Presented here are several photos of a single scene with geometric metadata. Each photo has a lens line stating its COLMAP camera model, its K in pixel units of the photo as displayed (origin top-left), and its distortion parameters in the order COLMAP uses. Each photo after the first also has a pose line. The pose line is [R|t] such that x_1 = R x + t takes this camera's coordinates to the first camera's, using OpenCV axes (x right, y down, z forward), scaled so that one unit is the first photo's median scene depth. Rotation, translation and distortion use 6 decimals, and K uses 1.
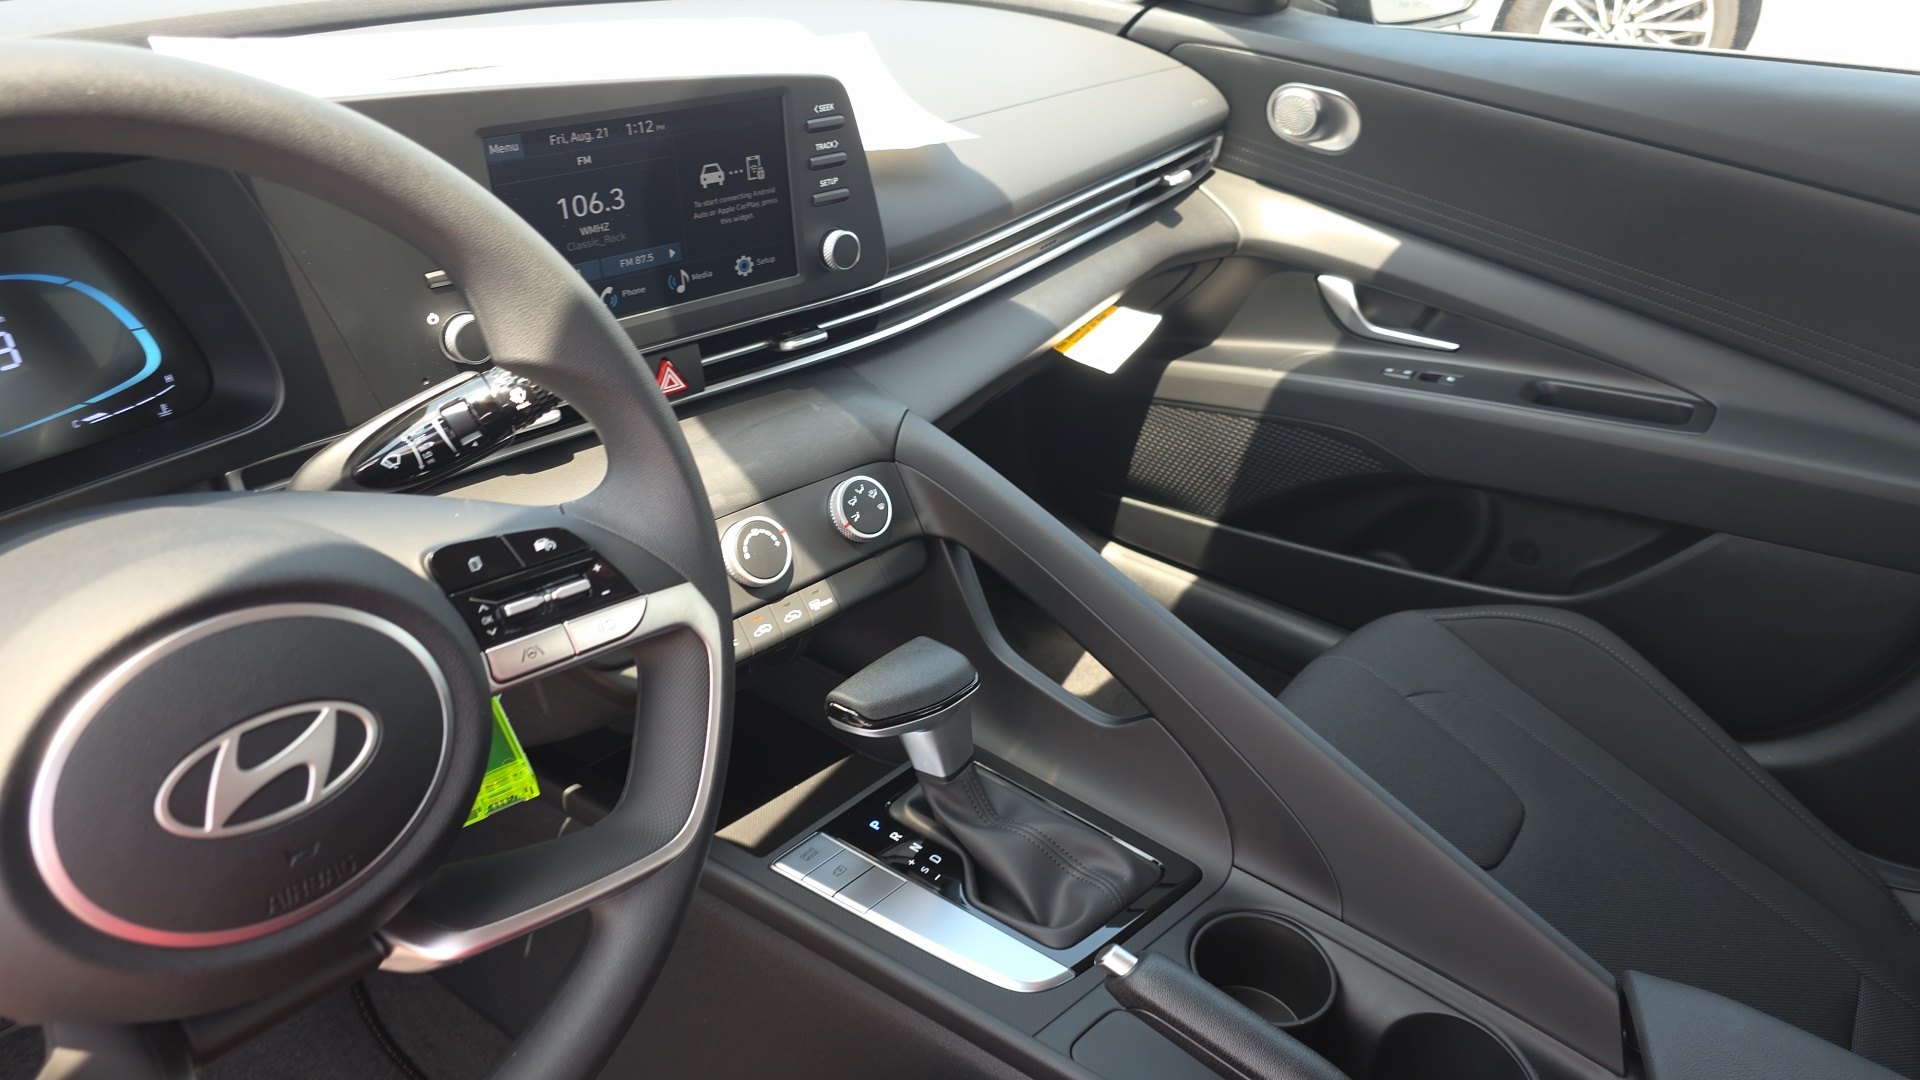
lens RADIAL K [[1324.1, 0, 973.3], [0, 1324.1, 535.2], [0, 0, 1]] dist [0.046926, -0.050956]
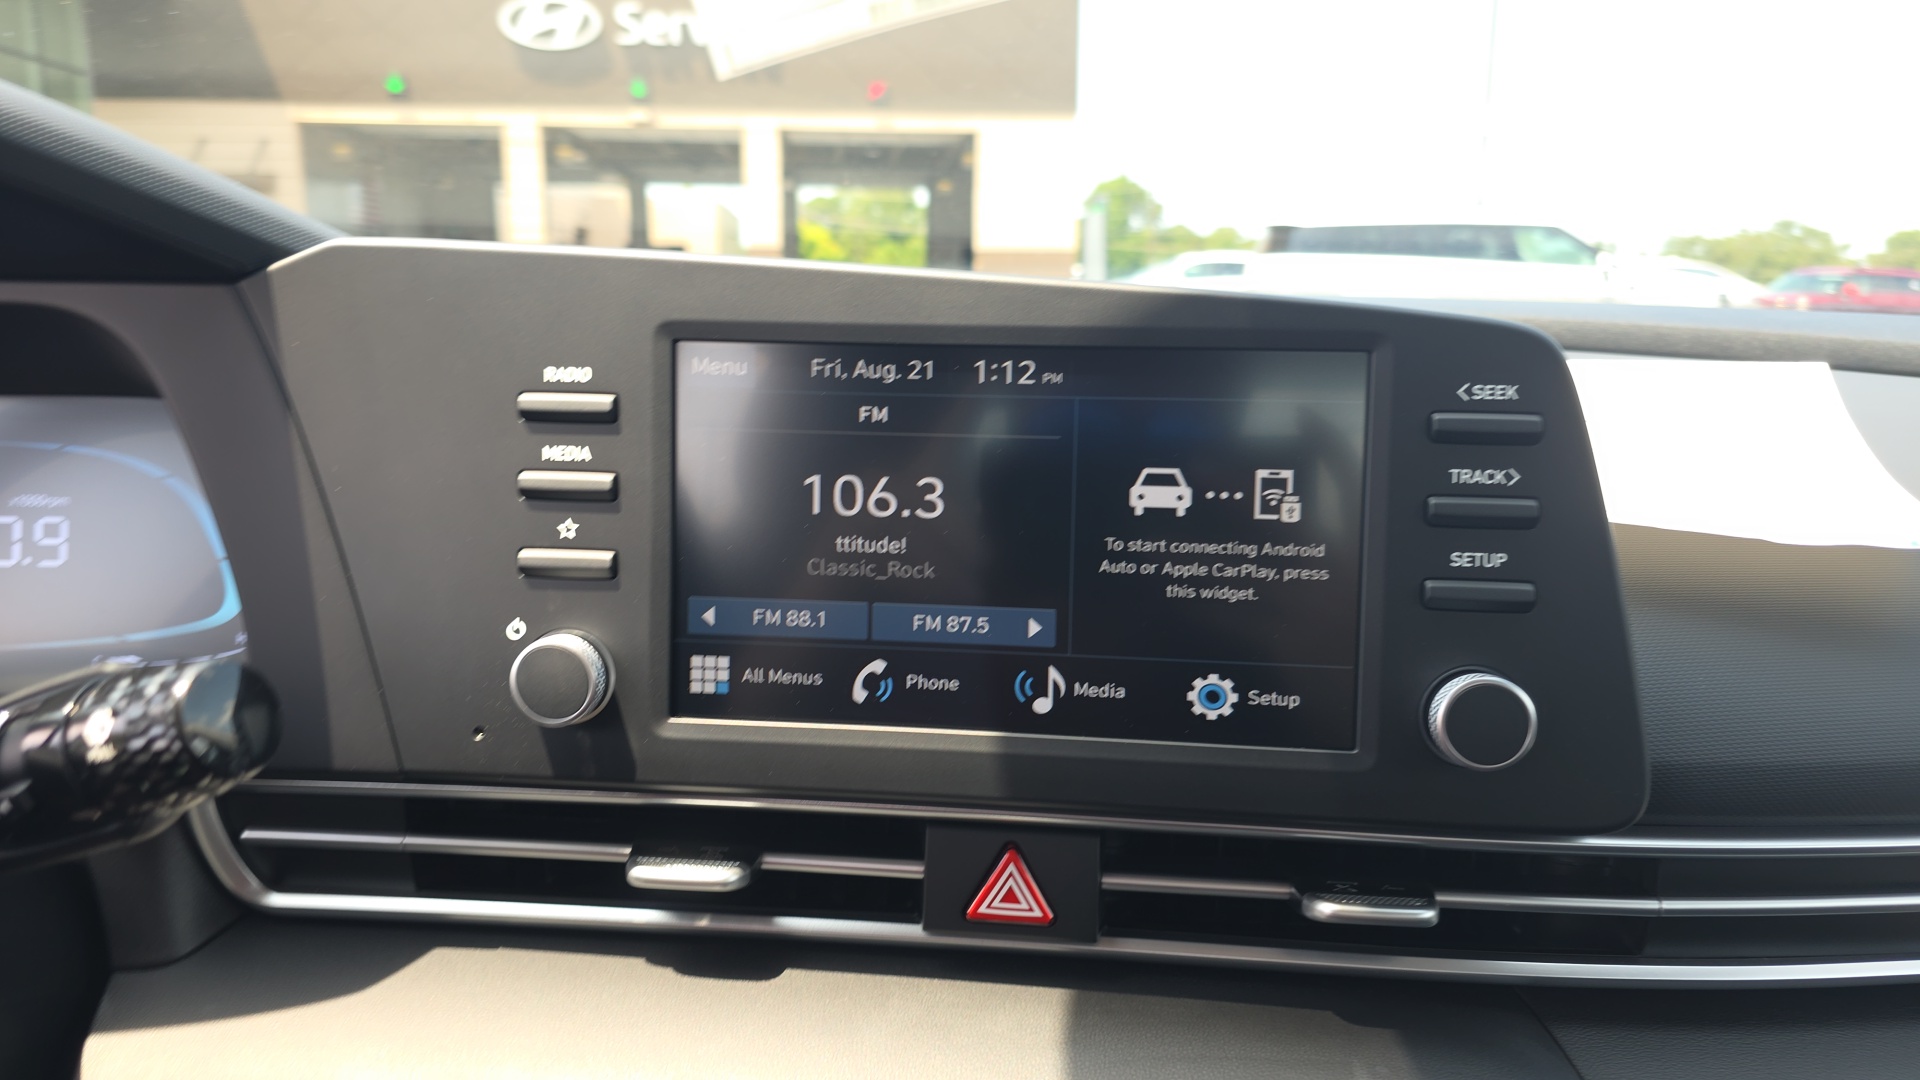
lens RADIAL K [[1324.1, 0, 872.5], [0, 1324.1, 500.5], [0, 0, 1]] dist [0.046926, -0.050956]
pose [[0.624021, 0.076325, -0.777671, 0.100341], [-0.373588, 0.903249, -0.211126, -0.123042], [0.686316, 0.422275, 0.592160, 0.617186]]
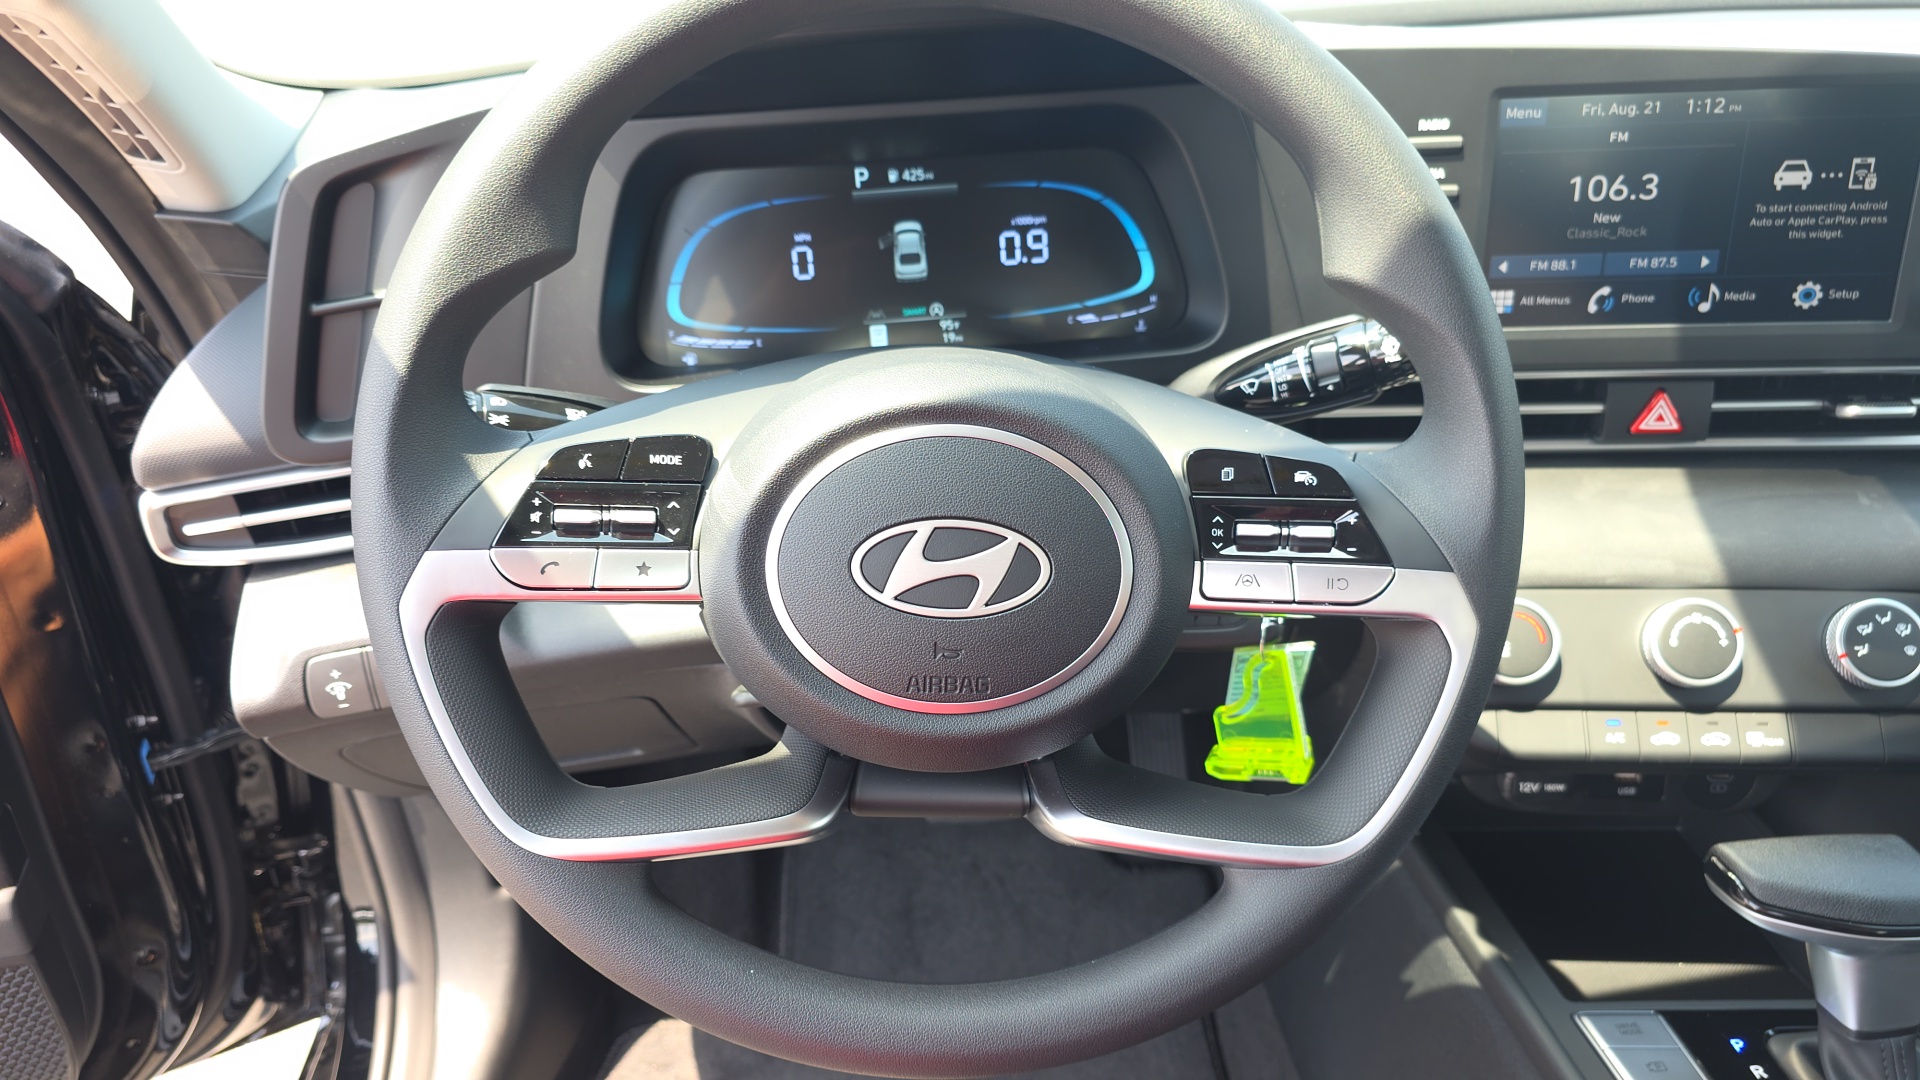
lens RADIAL K [[1324.1, 0, 961.0], [0, 1324.1, 558.5], [0, 0, 1]] dist [0.046926, -0.050956]
pose [[0.630890, 0.276356, -0.724987, 0.127079], [-0.316143, 0.944890, 0.085071, 0.034866], [0.708542, 0.175529, 0.683489, 0.129499]]
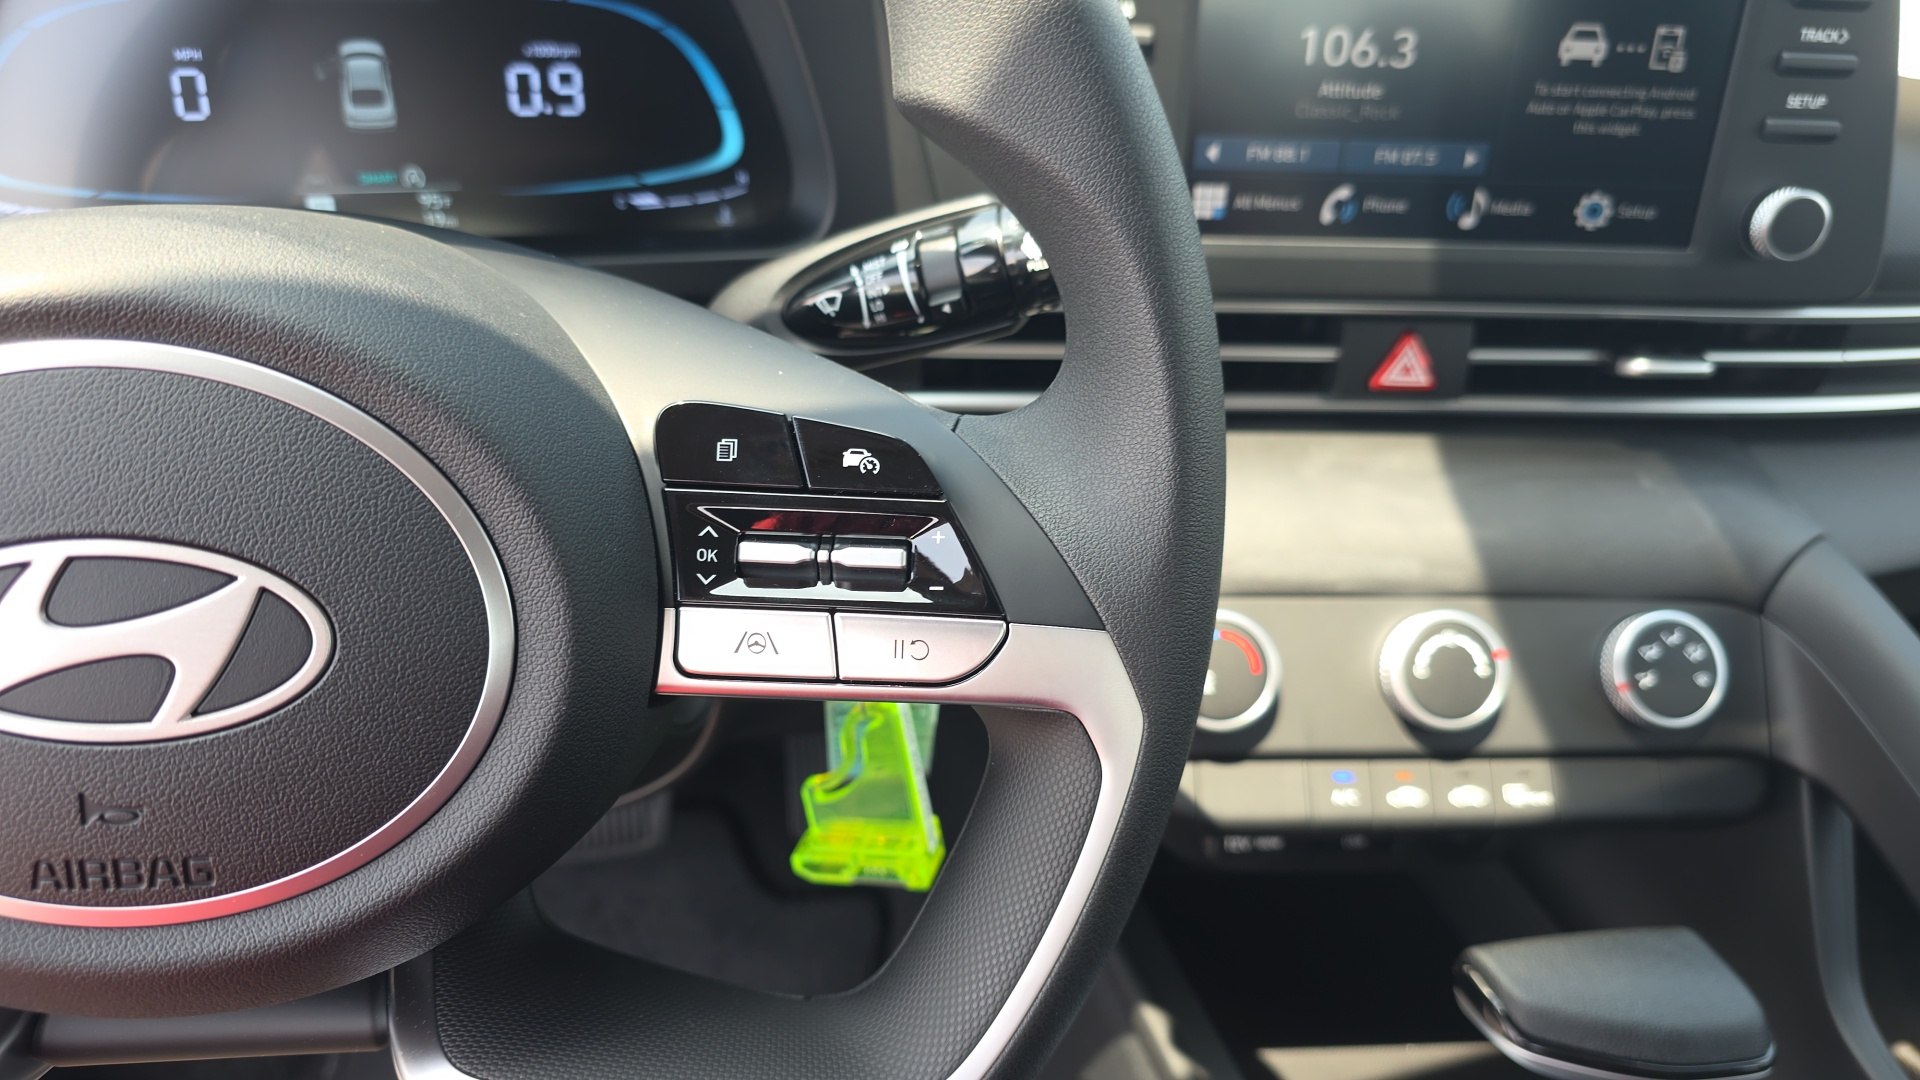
lens RADIAL K [[1352.6, 0, 934.3], [0, 1352.6, 539.2], [0, 0, 1]] dist [0.011664, -0.035452]
pose [[0.742855, 0.302138, -0.597394, 0.013559], [-0.334880, 0.940399, 0.059196, -0.002683], [0.579674, 0.156081, 0.799760, 0.365636]]
